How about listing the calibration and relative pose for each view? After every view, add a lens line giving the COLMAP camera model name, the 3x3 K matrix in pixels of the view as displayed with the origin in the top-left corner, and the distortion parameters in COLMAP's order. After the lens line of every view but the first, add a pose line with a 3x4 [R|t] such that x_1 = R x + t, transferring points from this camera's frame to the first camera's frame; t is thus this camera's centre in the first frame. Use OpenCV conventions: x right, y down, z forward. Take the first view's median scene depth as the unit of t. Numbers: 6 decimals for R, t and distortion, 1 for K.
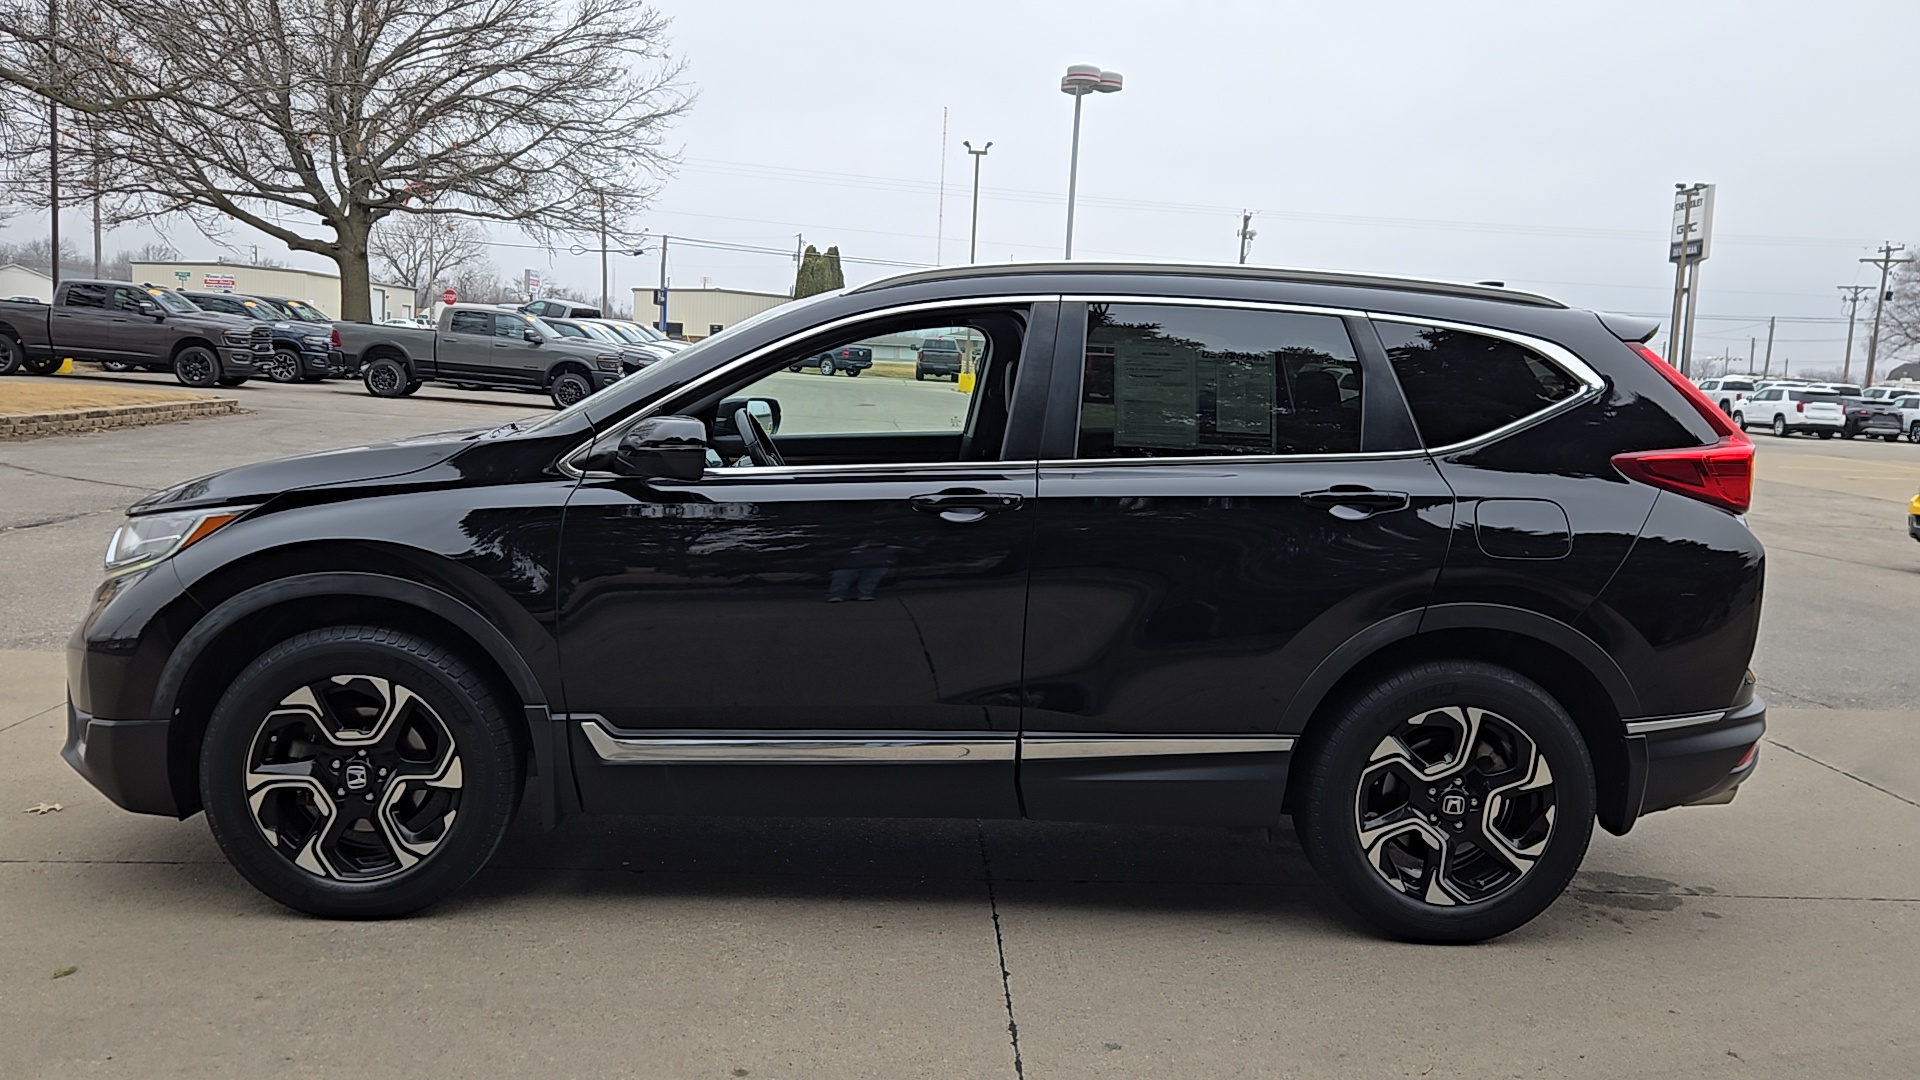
lens RADIAL K [[1599.1, 0, 956.9], [0, 1599.1, 535.5], [0, 0, 1]] dist [0.006306, -0.005113]
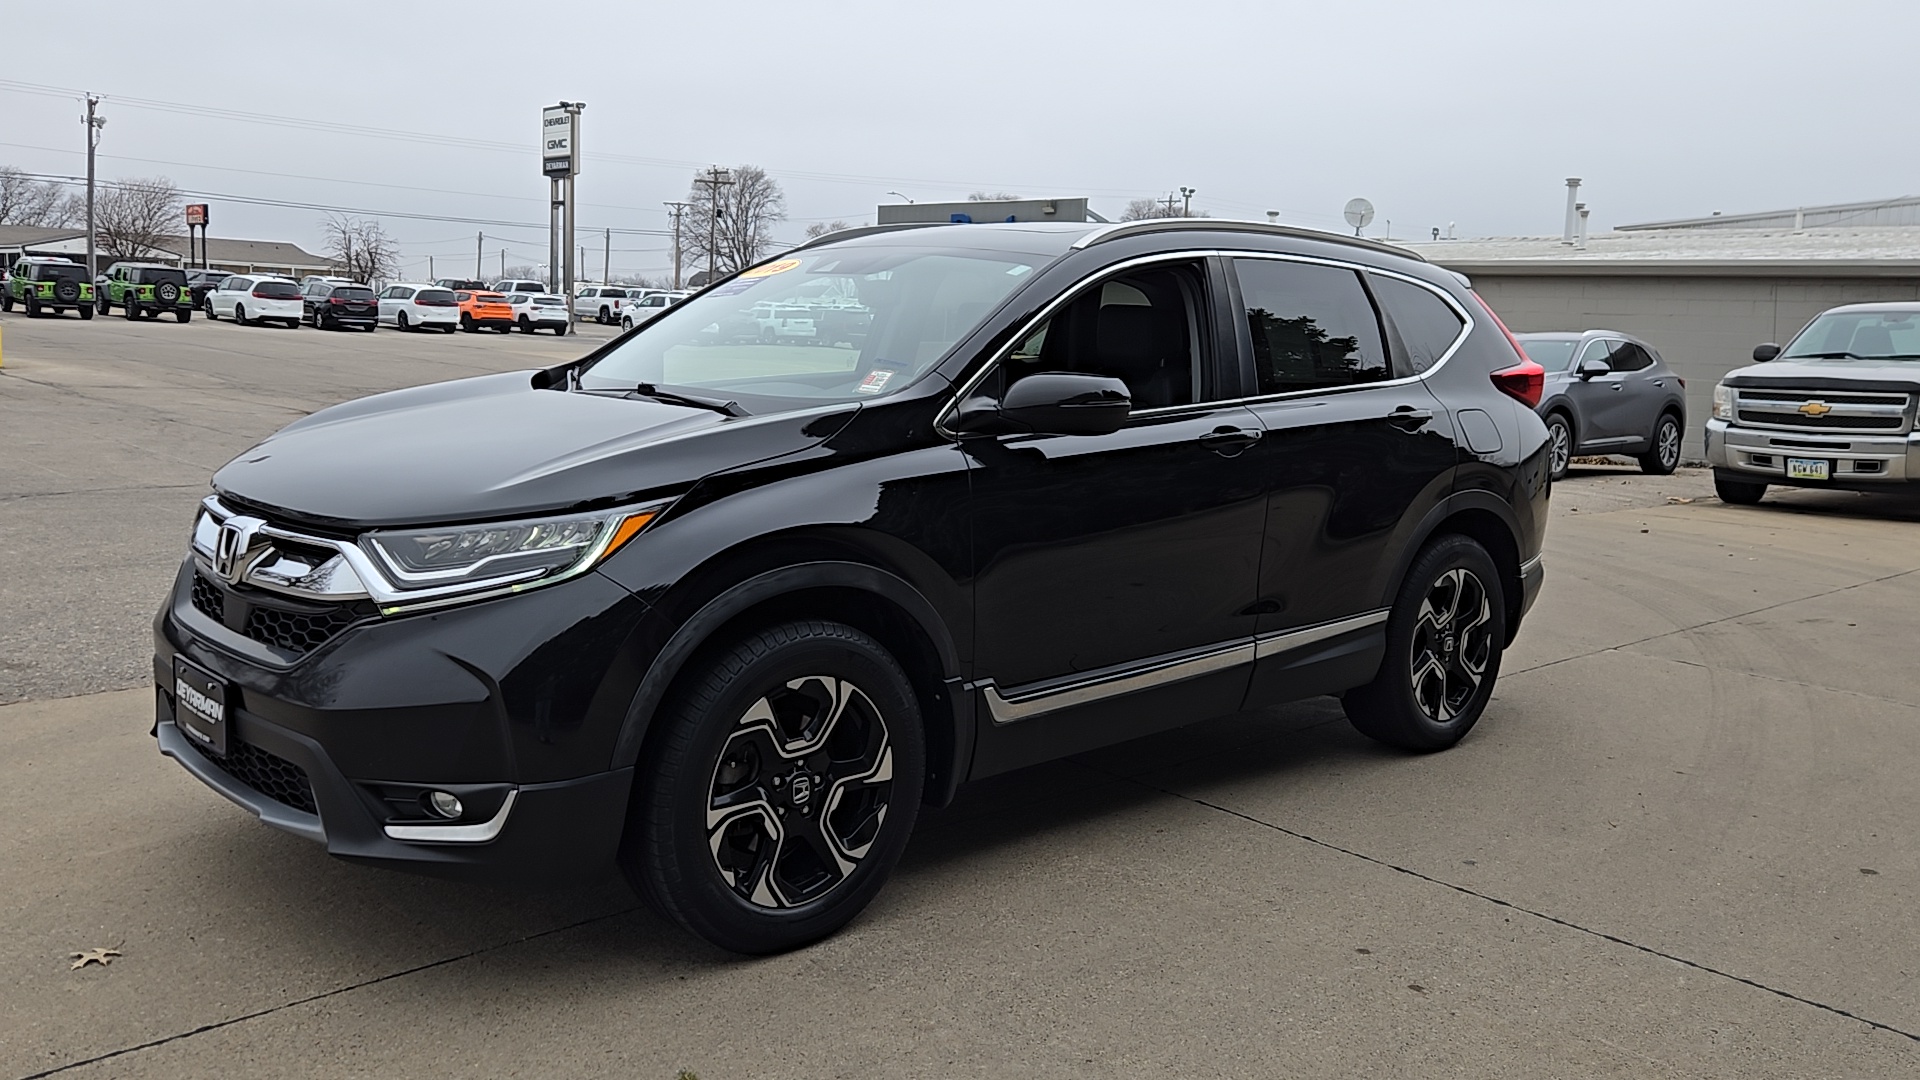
lens RADIAL K [[1599.1, 0, 950.7], [0, 1599.1, 546.8], [0, 0, 1]] dist [0.006306, -0.005113]
pose [[0.760224, -0.106849, 0.640814, -0.866036], [0.064896, 0.993939, 0.088739, -0.057559], [-0.646411, -0.025875, 0.762550, 0.268463]]
